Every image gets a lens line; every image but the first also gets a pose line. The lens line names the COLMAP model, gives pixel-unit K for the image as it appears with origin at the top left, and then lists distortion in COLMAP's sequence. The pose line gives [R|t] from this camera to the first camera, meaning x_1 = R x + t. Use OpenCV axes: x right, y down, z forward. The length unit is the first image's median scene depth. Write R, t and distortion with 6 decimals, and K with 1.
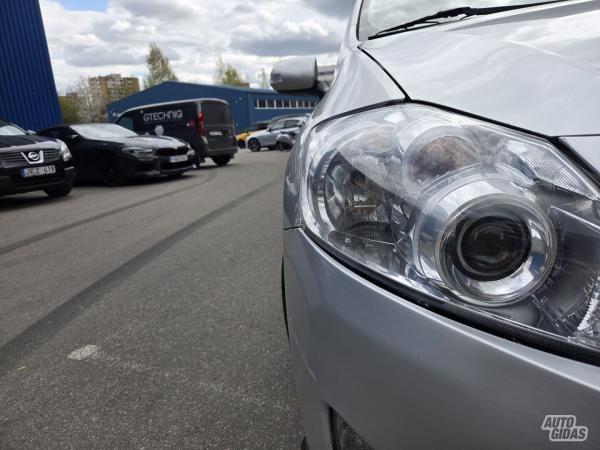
lens RADIAL K [[400.3, 0, 298.6], [0, 400.3, 226.8], [0, 0, 1]] dist [0.067130, -0.050455]
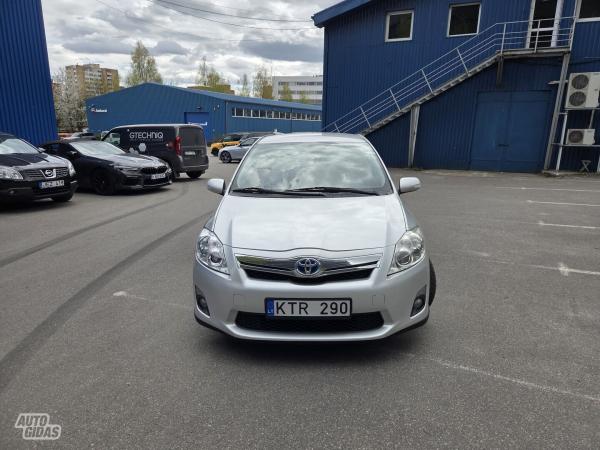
lens RADIAL K [[396.6, 0, 300.0], [0, 396.6, 225.0], [0, 0, 1]] dist [0.057365, -0.052914]
pose [[0.995679, 0.059891, 0.070968, 0.058166], [-0.058903, 0.998136, -0.015944, -0.020312], [-0.071790, 0.011695, 0.997351, -0.250417]]
